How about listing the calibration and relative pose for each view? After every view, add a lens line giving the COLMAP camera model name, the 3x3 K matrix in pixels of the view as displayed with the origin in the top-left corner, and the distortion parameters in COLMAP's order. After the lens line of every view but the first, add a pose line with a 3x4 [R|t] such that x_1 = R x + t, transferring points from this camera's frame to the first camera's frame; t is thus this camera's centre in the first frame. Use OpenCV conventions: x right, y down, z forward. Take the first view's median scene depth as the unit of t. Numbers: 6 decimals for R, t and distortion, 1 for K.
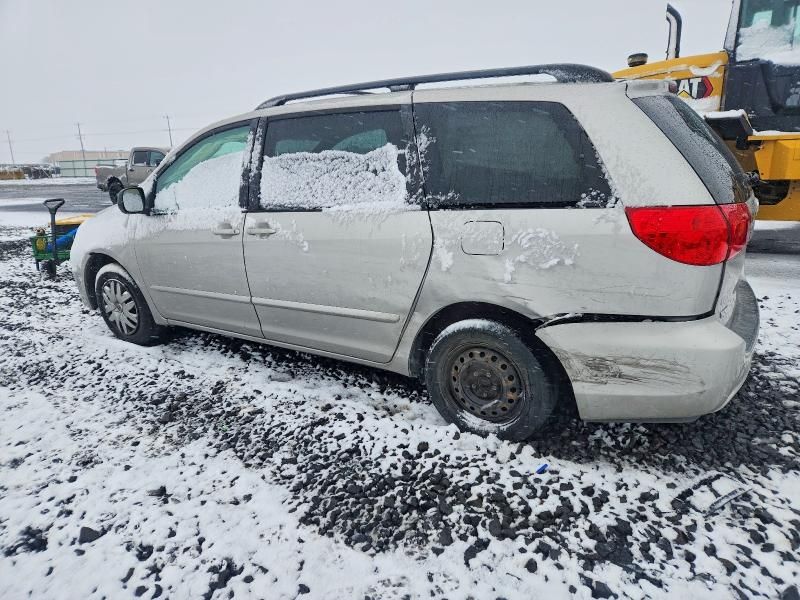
lens RADIAL K [[636.8, 0, 399.5], [0, 636.8, 297.7], [0, 0, 1]] dist [0.016942, -0.011431]
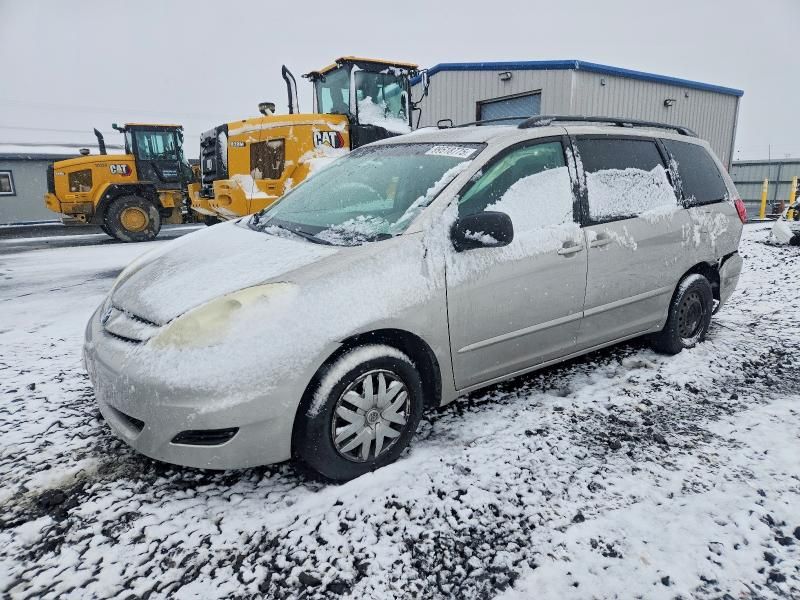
lens RADIAL K [[636.8, 0, 394.5], [0, 636.8, 301.3], [0, 0, 1]] dist [0.016942, -0.011431]
pose [[0.244308, -0.153355, 0.957495, -1.345153], [0.236071, 0.967114, 0.094661, -0.192710], [-0.940523, 0.202910, 0.272476, 1.066798]]
